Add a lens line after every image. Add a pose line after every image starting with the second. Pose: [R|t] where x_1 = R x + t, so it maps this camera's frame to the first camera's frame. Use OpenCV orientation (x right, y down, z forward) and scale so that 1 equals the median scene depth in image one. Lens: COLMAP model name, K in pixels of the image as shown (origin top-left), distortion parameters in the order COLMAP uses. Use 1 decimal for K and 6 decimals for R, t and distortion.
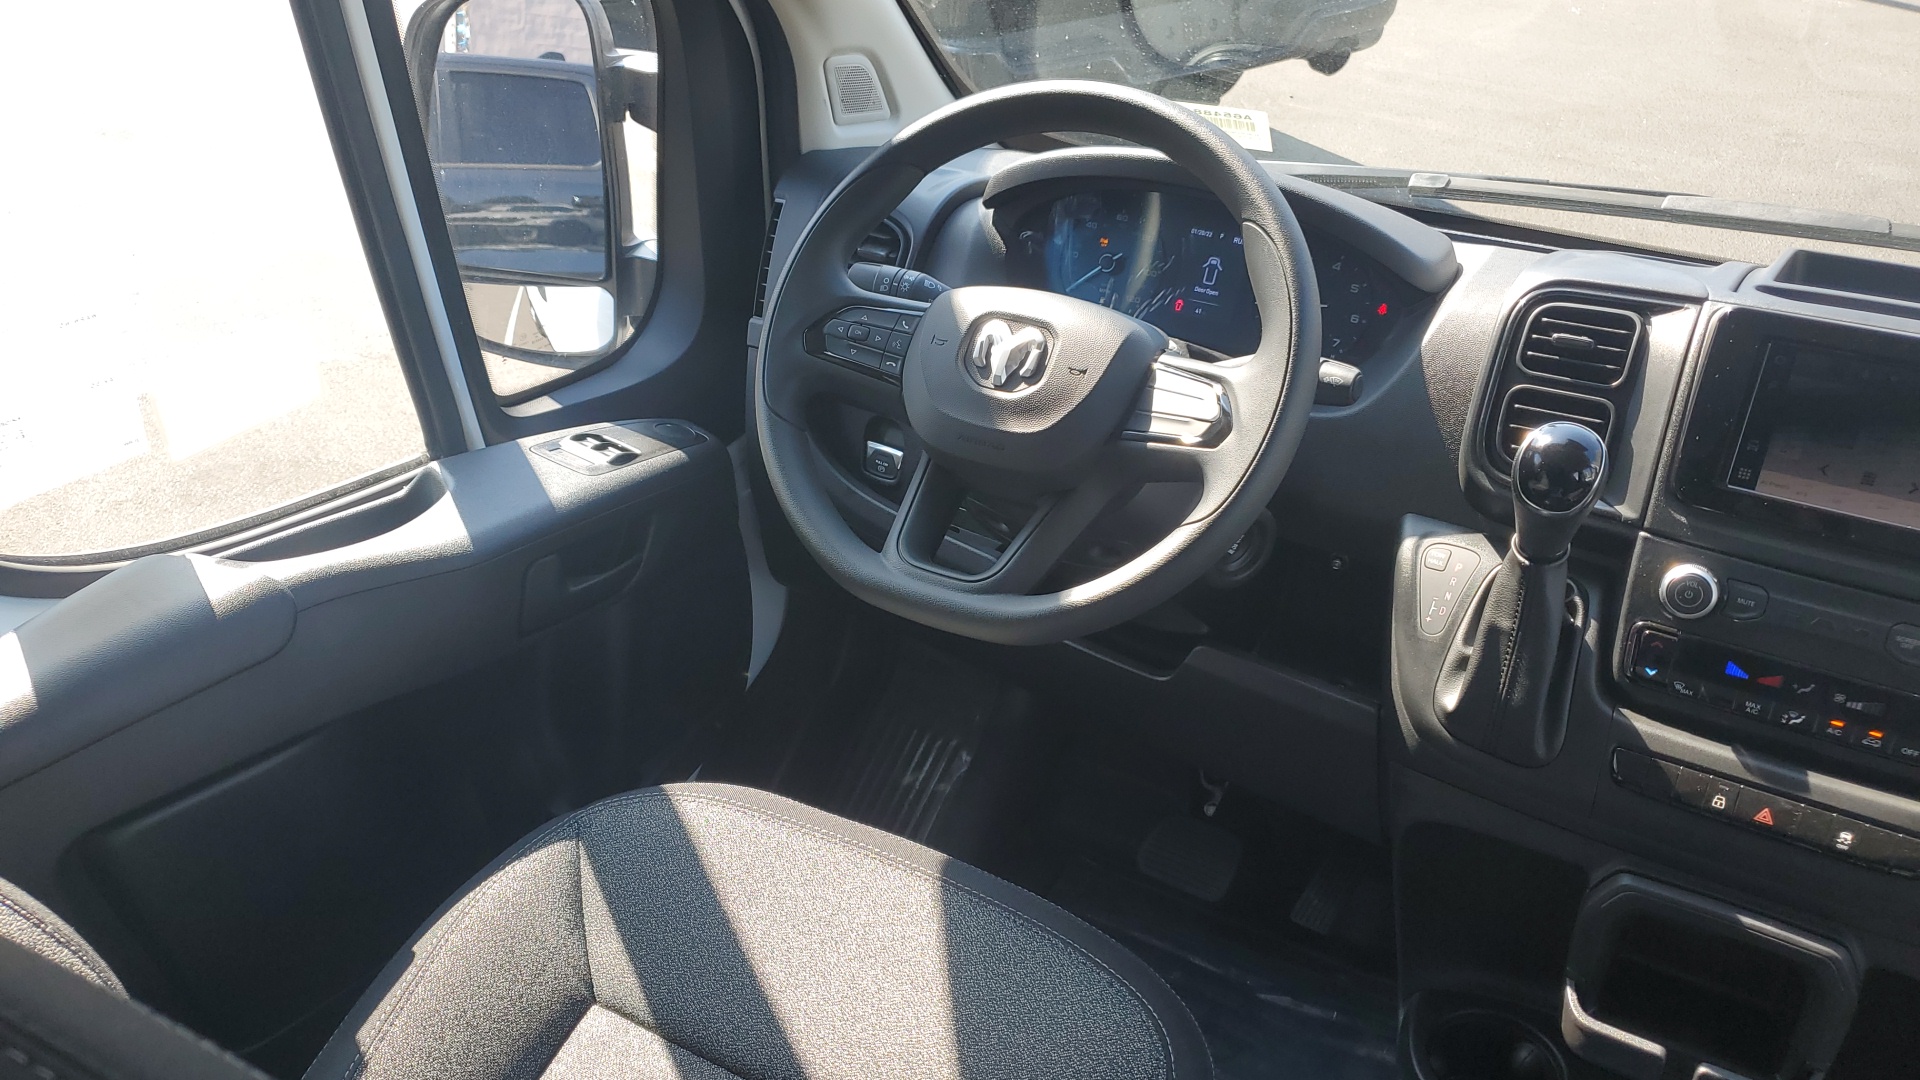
lens RADIAL K [[1443.1, 0, 1016.0], [0, 1443.1, 560.3], [0, 0, 1]] dist [0.067207, -0.084310]
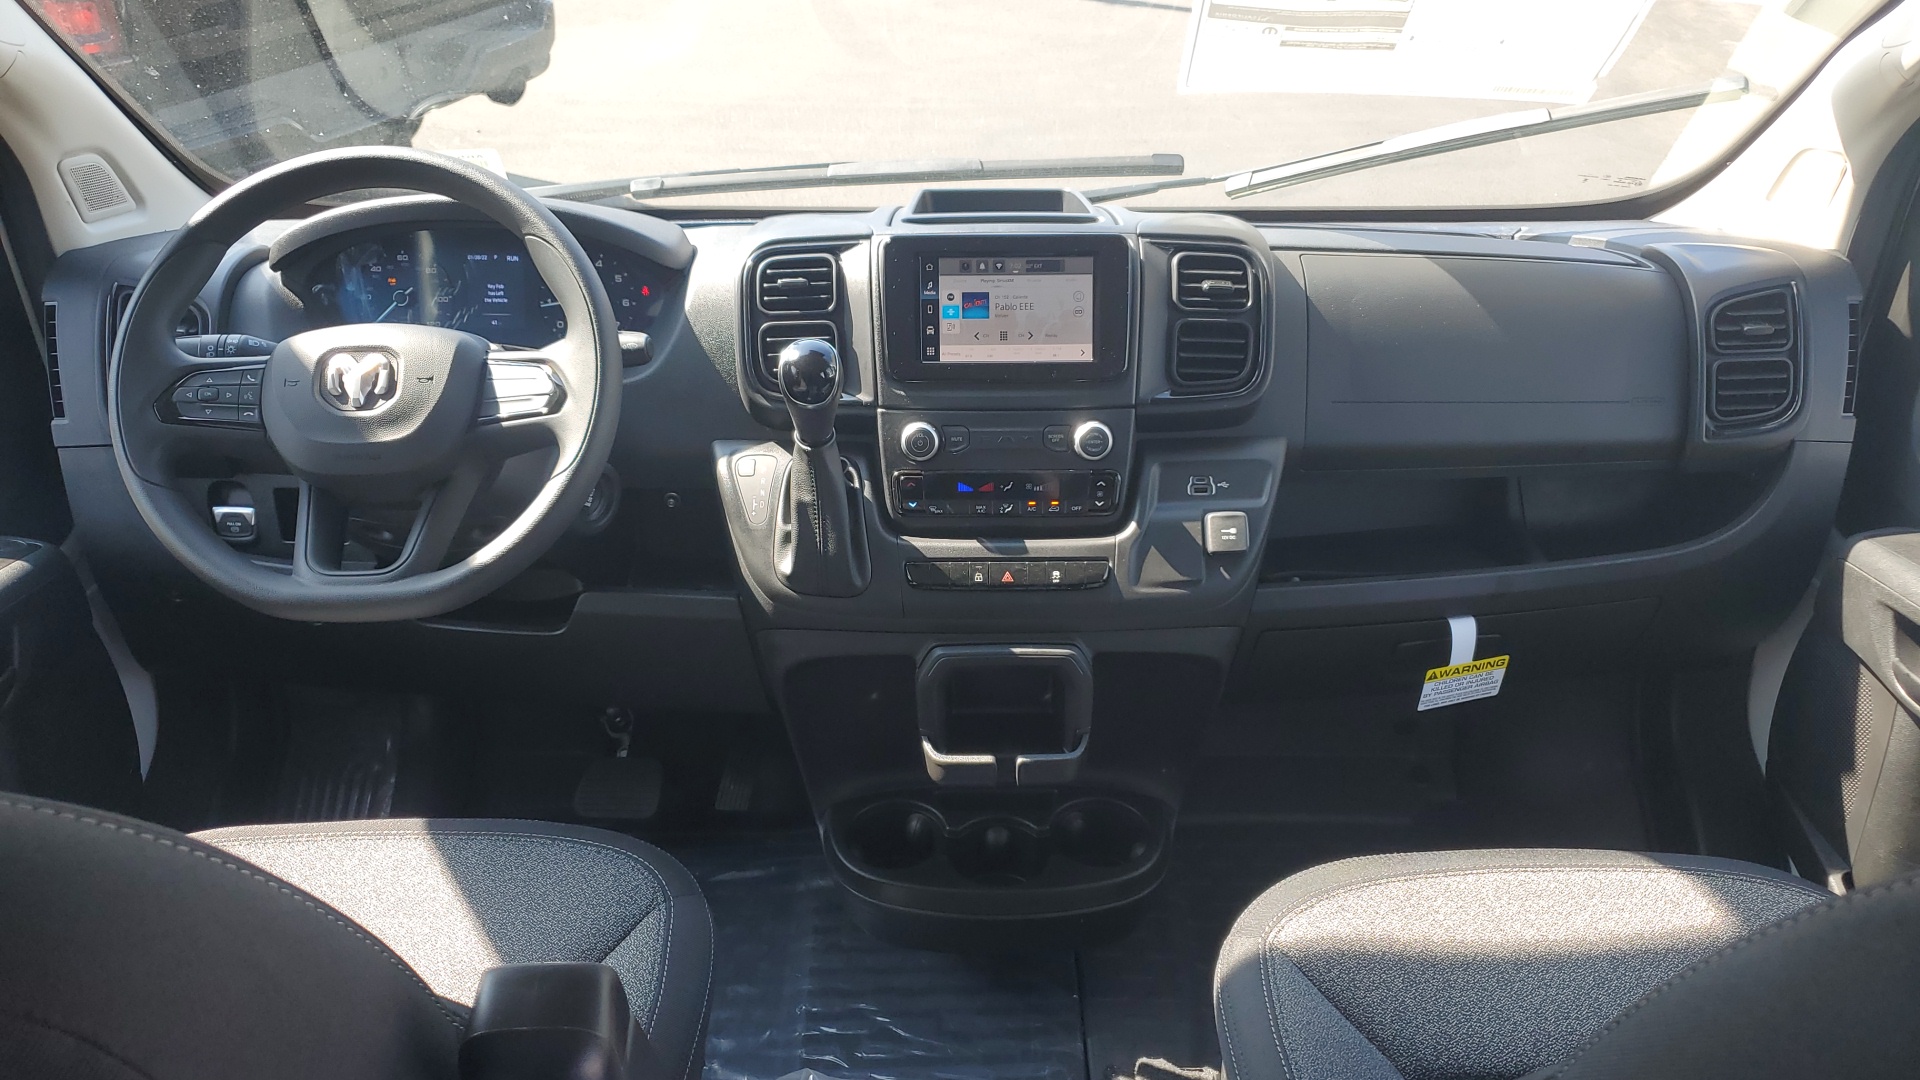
lens RADIAL K [[1443.1, 0, 963.4], [0, 1443.1, 576.0], [0, 0, 1]] dist [0.067207, -0.084310]
pose [[0.869469, -0.276840, 0.409125, -0.100239], [0.276981, 0.958983, 0.060271, 0.070770], [-0.409029, 0.060916, 0.910486, -0.259026]]
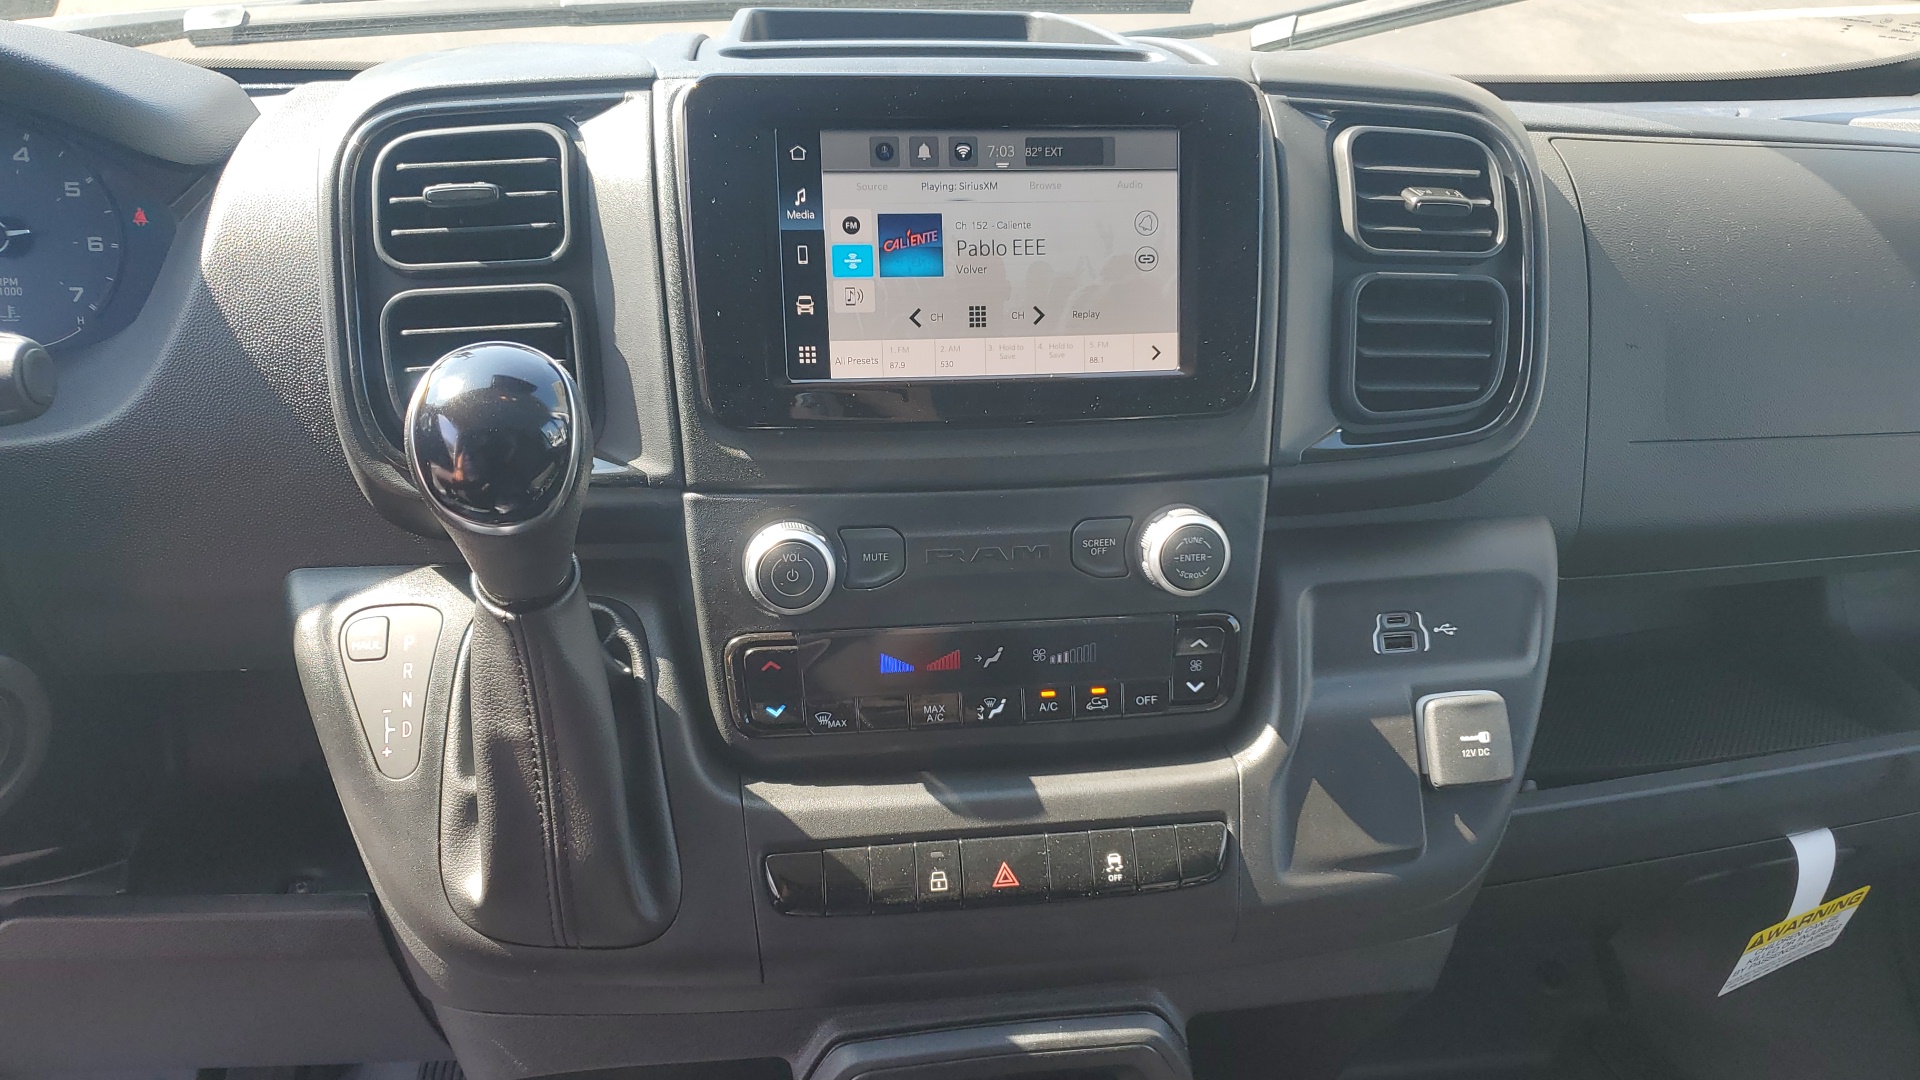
lens RADIAL K [[1443.1, 0, 962.8], [0, 1443.1, 555.3], [0, 0, 1]] dist [0.067207, -0.084310]
pose [[0.796333, -0.315084, 0.516310, 0.207746], [0.295788, 0.947434, 0.121973, -0.032475], [-0.527602, 0.055587, 0.847671, 0.446066]]
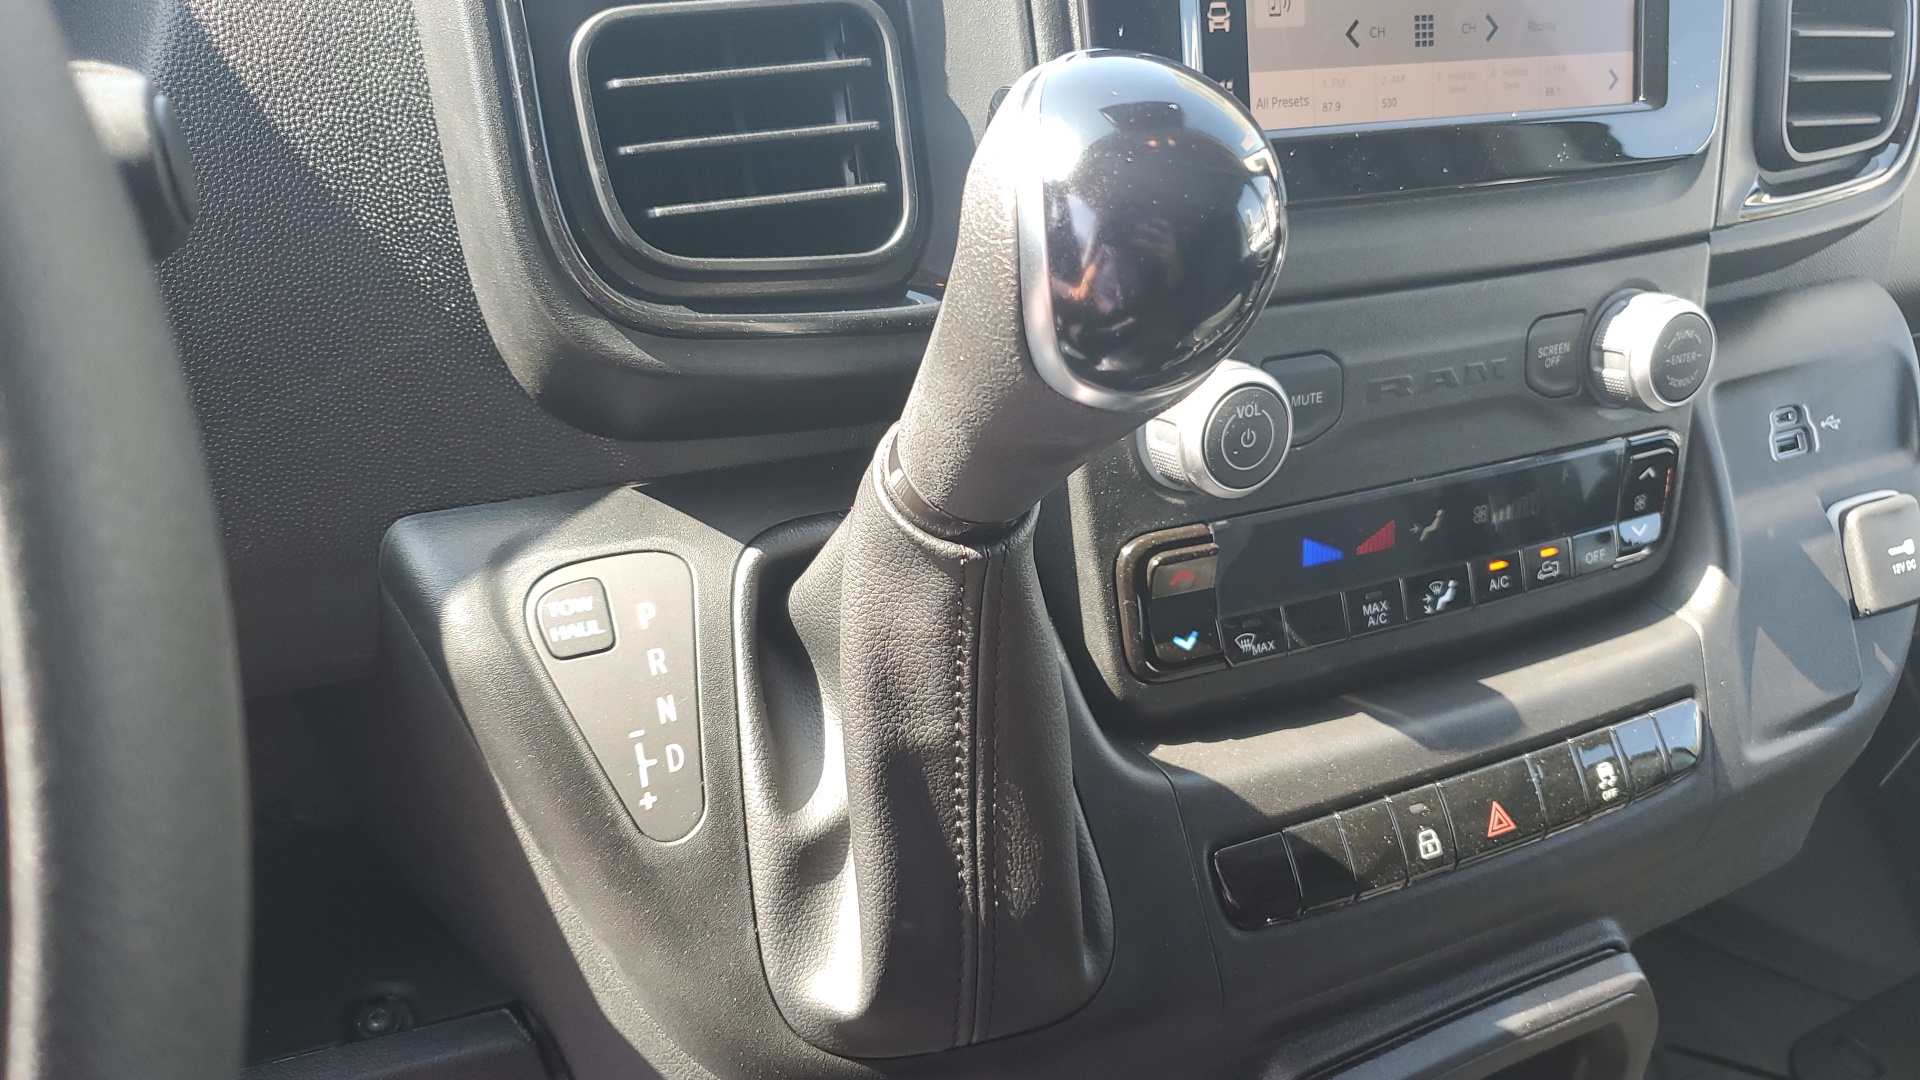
lens RADIAL K [[1443.1, 0, 942.5], [0, 1443.1, 543.2], [0, 0, 1]] dist [0.067207, -0.084310]
pose [[0.579613, -0.448606, 0.680295, 0.133428], [0.341580, 0.891697, 0.296984, -0.088179], [-0.739846, 0.060240, 0.670074, 0.762630]]
